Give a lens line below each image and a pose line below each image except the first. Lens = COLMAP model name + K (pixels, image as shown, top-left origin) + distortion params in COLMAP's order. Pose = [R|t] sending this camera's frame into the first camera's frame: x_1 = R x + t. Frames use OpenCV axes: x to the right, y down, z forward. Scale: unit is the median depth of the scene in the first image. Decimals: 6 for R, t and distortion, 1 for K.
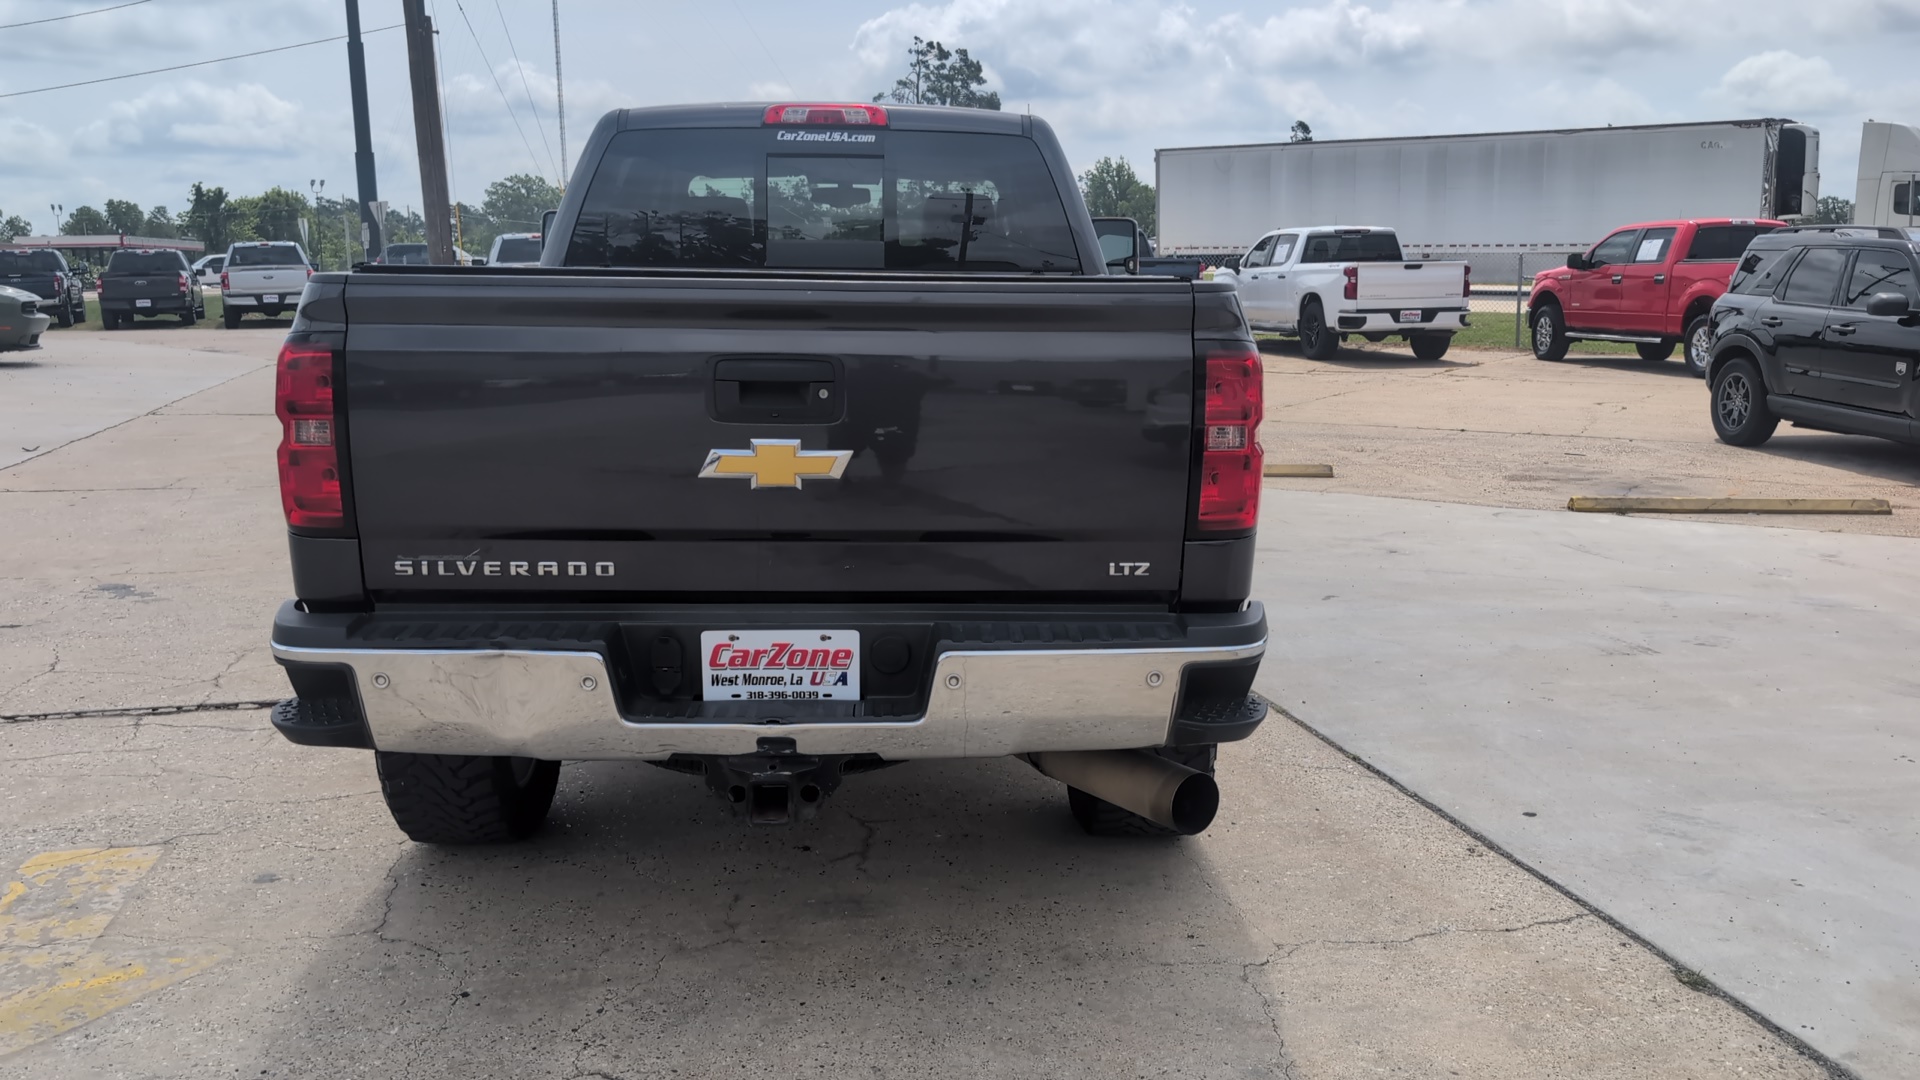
lens RADIAL K [[1619.8, 0, 965.2], [0, 1619.8, 542.3], [0, 0, 1]] dist [0.010431, -0.002363]
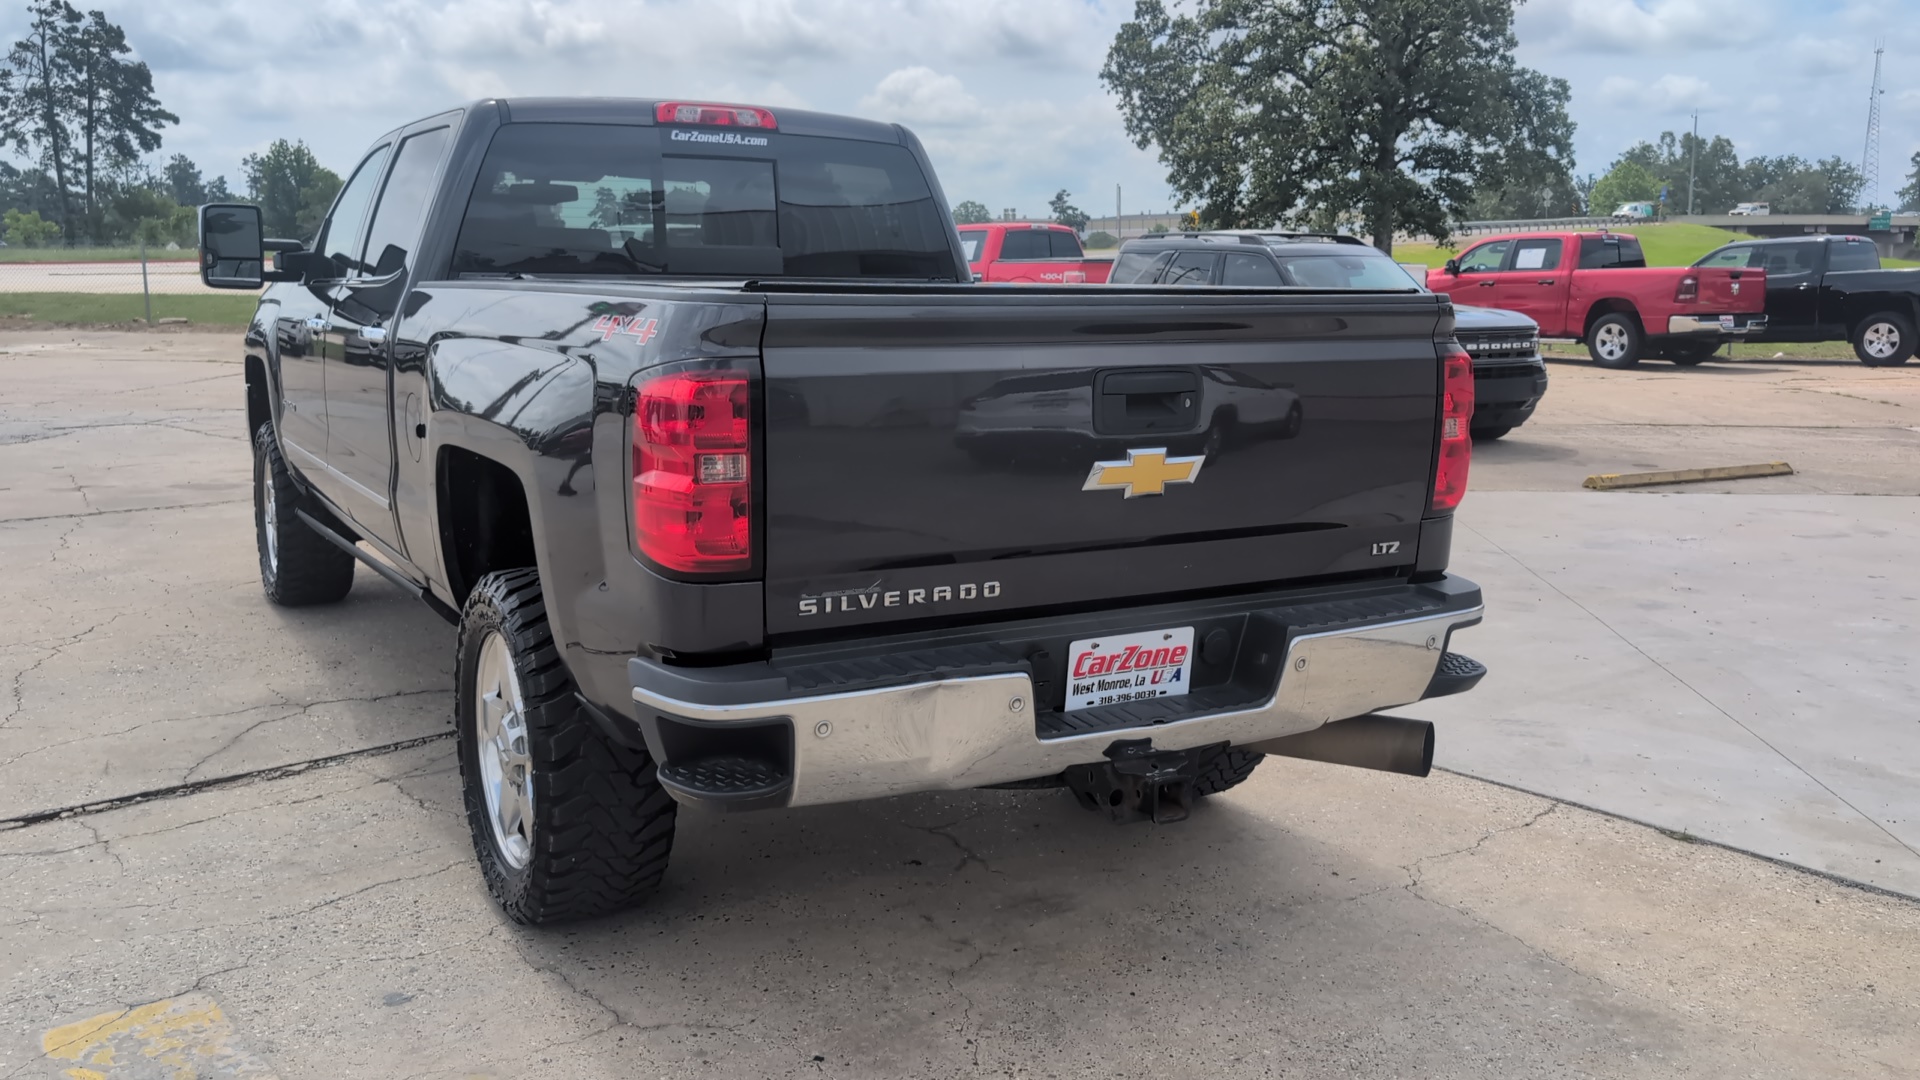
lens RADIAL K [[1626.4, 0, 976.4], [0, 1626.4, 537.4], [0, 0, 1]] dist [0.007314, -0.009132]
pose [[0.883263, -0.074846, 0.462866, -0.452978], [0.074736, 0.997030, 0.018607, -0.022471], [-0.462884, 0.018158, 0.886233, 0.085230]]
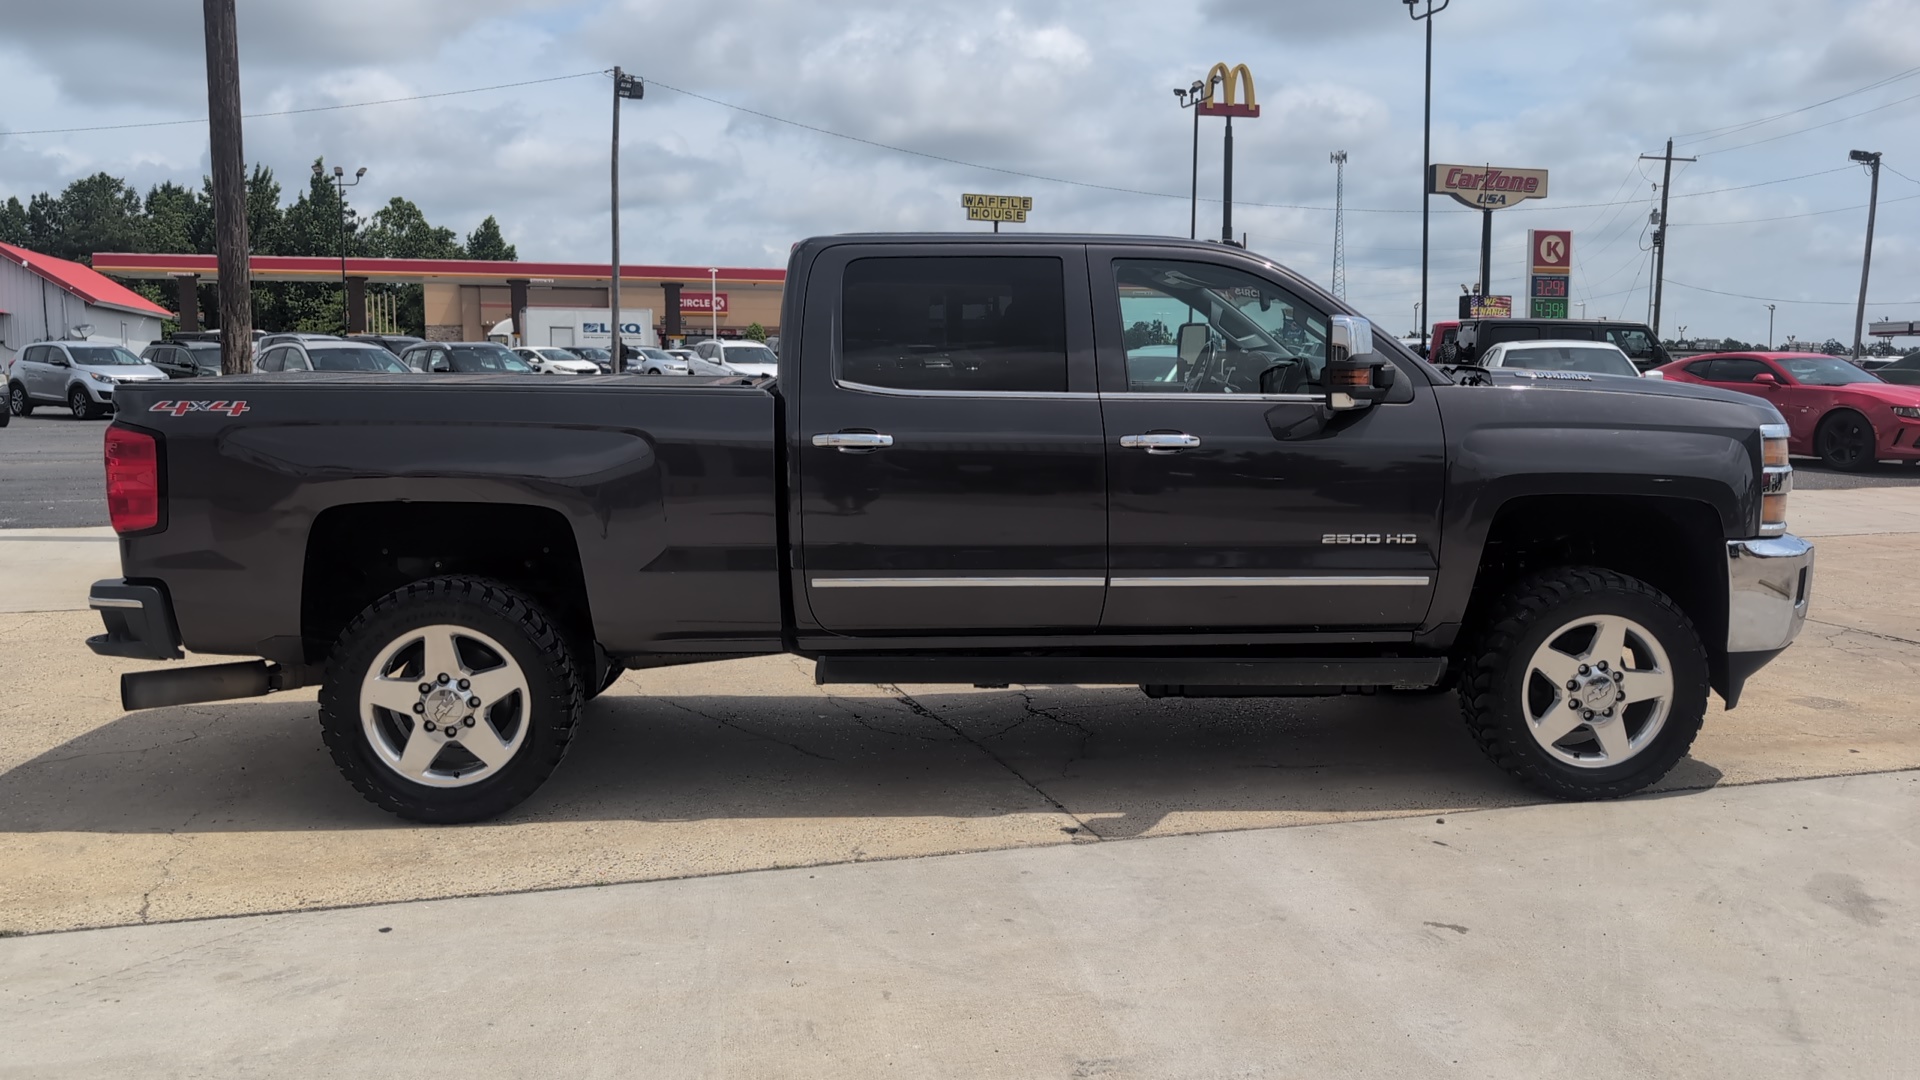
lens RADIAL K [[1617.2, 0, 968.8], [0, 1617.2, 554.8], [0, 0, 1]] dist [-0.001074, -0.006864]
pose [[0.034004, 0.119063, -0.992304, 1.245249], [-0.168511, 0.979346, 0.111734, -0.214590], [0.985113, 0.163415, 0.053366, 1.198861]]
